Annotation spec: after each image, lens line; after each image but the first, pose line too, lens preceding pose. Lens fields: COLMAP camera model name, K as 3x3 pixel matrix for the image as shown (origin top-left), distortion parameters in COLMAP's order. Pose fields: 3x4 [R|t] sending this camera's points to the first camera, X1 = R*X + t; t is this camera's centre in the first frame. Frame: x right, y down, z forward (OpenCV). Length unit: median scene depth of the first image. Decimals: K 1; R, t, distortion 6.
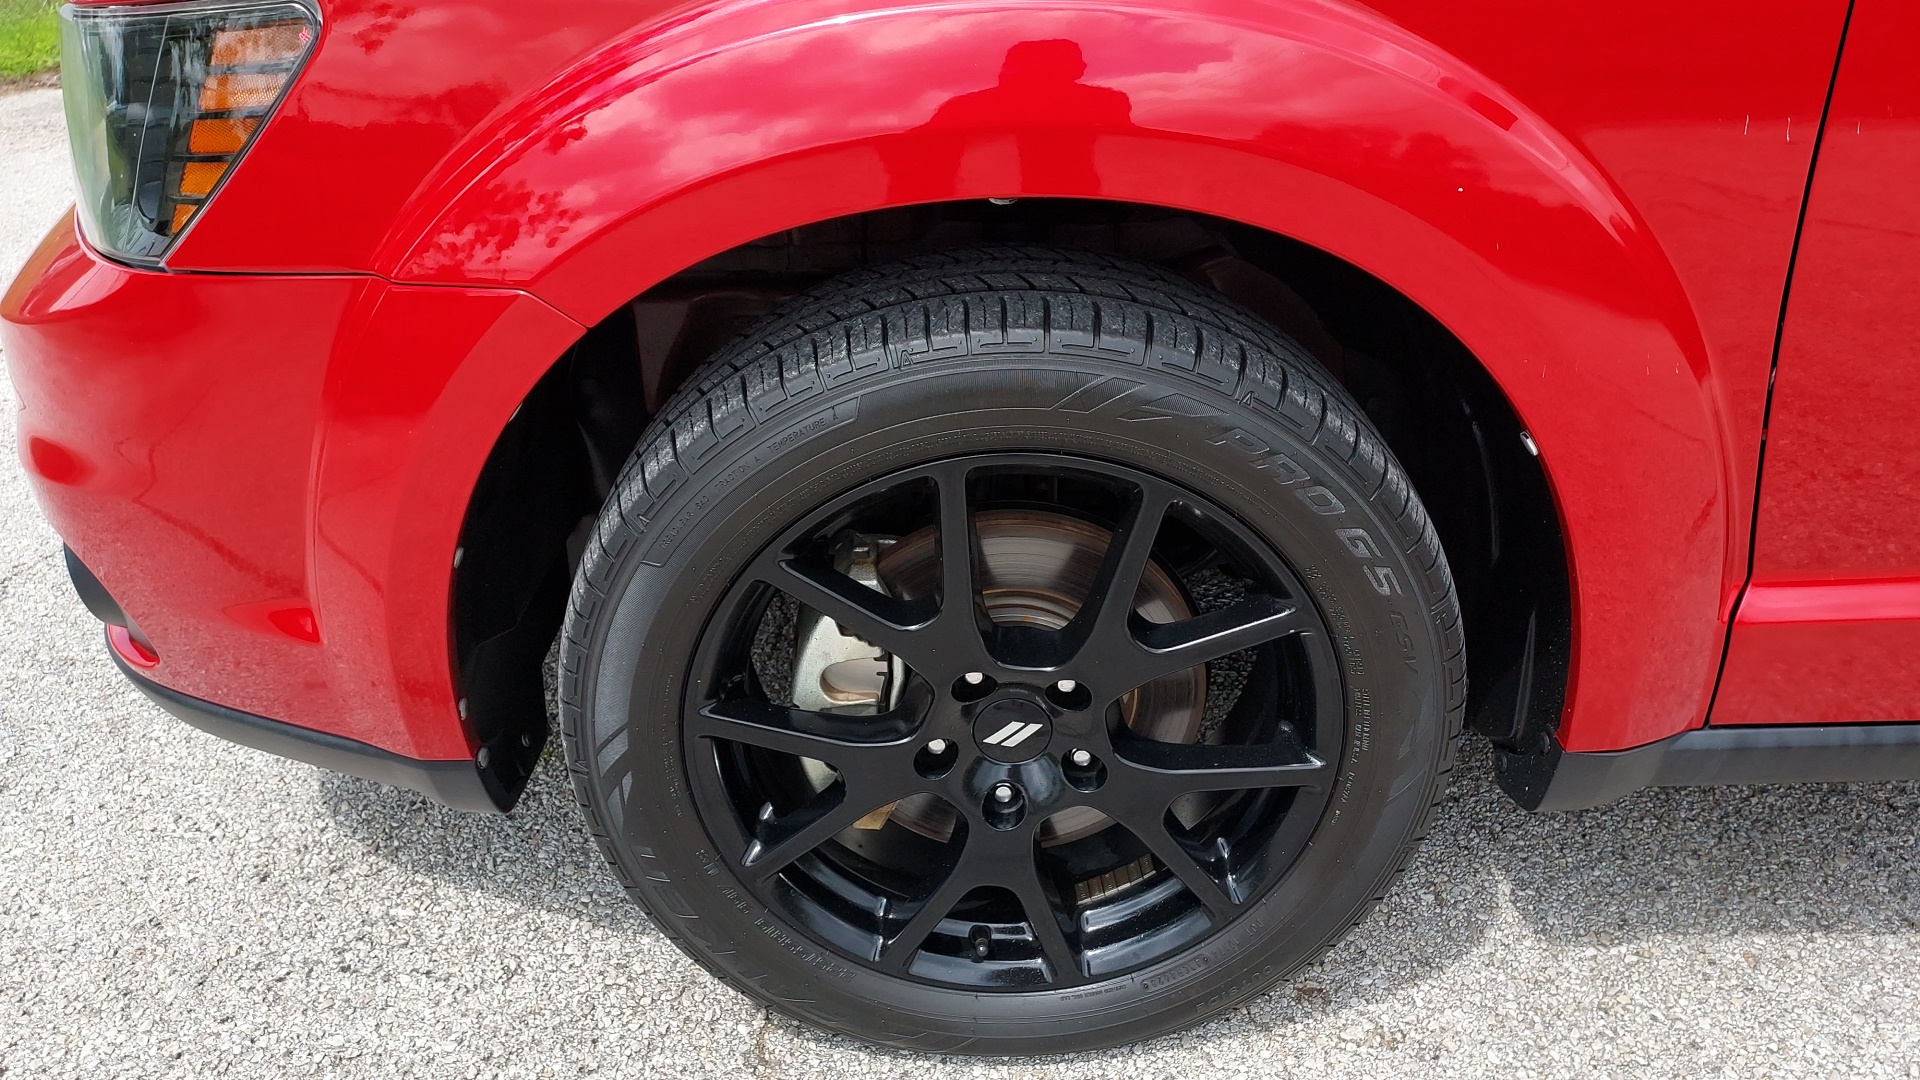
lens RADIAL K [[1359.3, 0, 960.0], [0, 1359.3, 540.0], [0, 0, 1]] dist [0.012191, 0.012153]
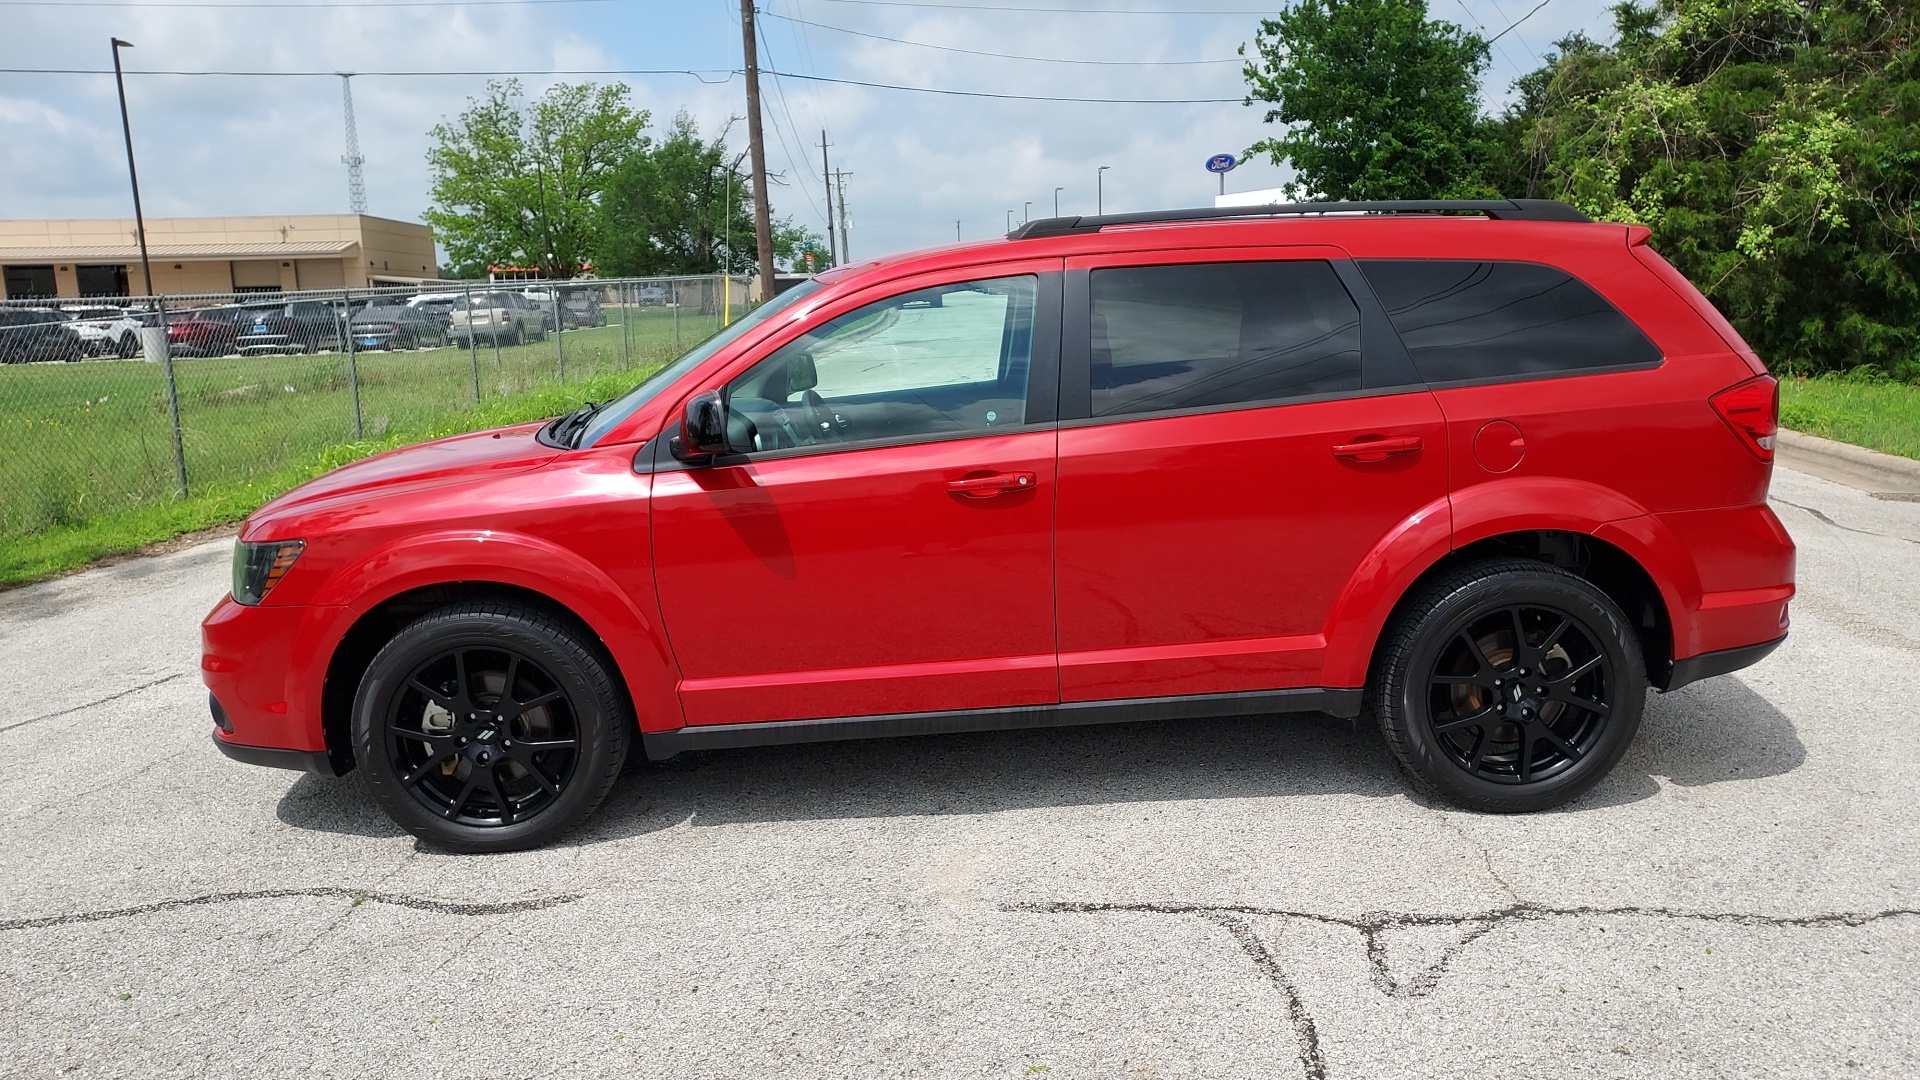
lens RADIAL K [[1394.9, 0, 960.0], [0, 1394.9, 540.0], [0, 0, 1]] dist [0.009459, 0.002192]
pose [[0.999584, -0.028503, 0.004331, 1.237280], [0.028461, 0.951602, -0.306013, 0.790530], [0.004601, 0.306009, 0.952017, -2.501482]]
